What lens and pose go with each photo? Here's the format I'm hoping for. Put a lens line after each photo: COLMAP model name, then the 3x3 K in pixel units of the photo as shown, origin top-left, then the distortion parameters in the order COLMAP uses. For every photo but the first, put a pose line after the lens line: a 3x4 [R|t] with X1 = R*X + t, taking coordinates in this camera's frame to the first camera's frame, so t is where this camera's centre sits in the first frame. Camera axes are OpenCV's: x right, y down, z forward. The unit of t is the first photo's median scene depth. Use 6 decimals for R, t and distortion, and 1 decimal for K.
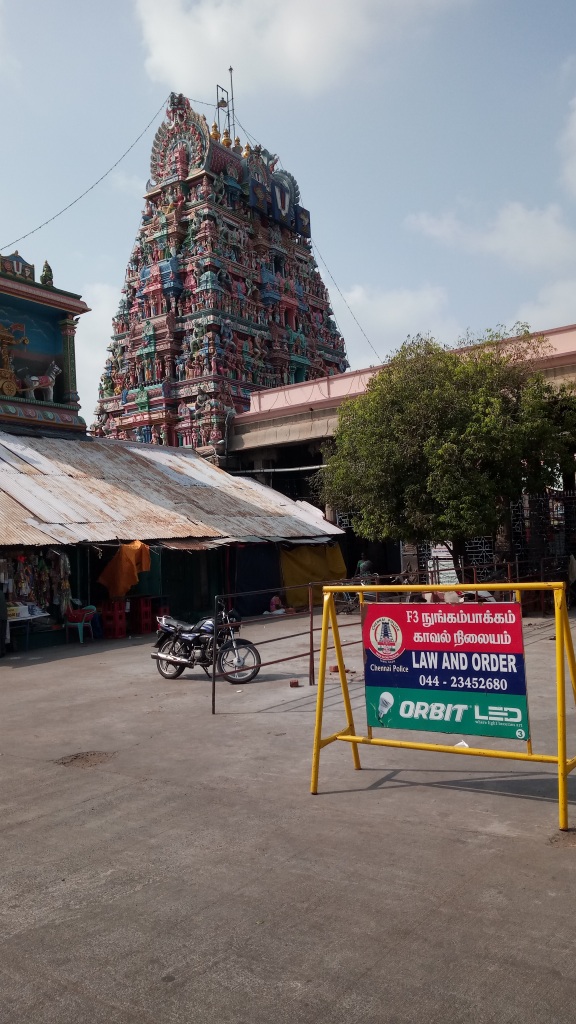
lens RADIAL K [[866.9, 0, 288.0], [0, 866.9, 512.0], [0, 0, 1]] dist [0.044728, -0.005712]
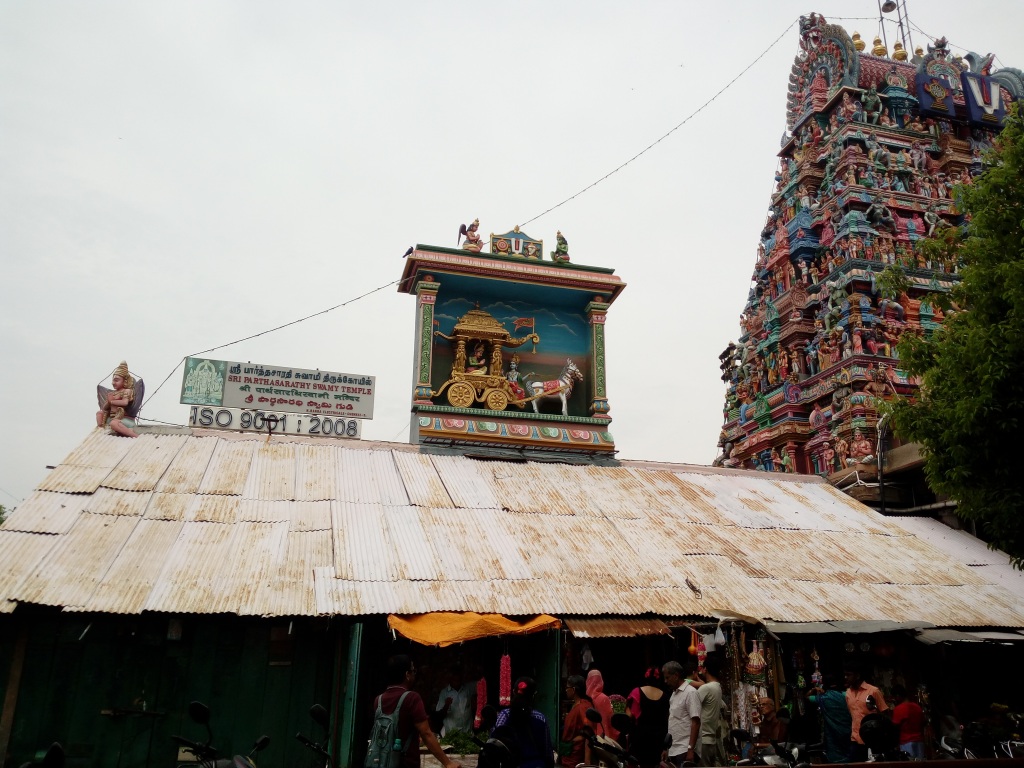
lens RADIAL K [[888.9, 0, 508.8], [0, 888.9, 362.7], [0, 0, 1]] dist [0.125523, -0.228516]
pose [[0.770298, -0.166293, -0.615619, 0.114527], [-0.002849, 0.964492, -0.264096, 0.017397], [0.637677, 0.205187, 0.742473, 0.353560]]
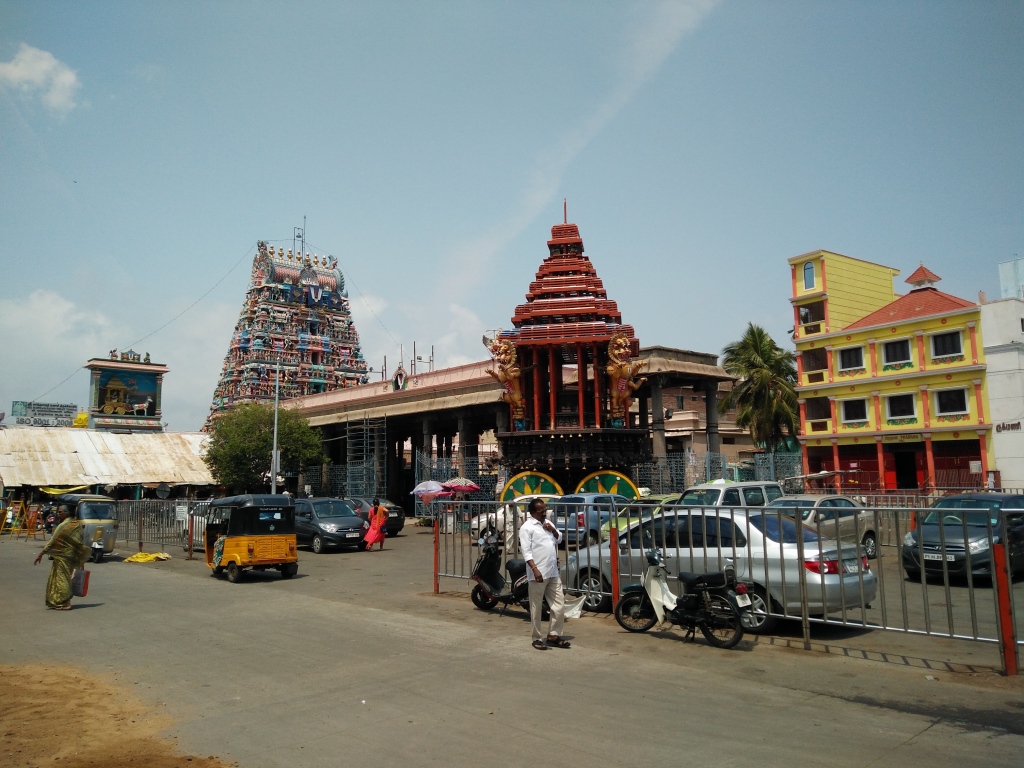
lens RADIAL K [[849.9, 0, 512.0], [0, 849.9, 384.0], [0, 0, 1]] dist [0.164697, -0.190744]
pose [[0.974559, 0.009615, -0.223927, 0.914677], [-0.020367, 0.998745, -0.045753, -0.101424], [0.223206, 0.049149, 0.973532, -0.762102]]
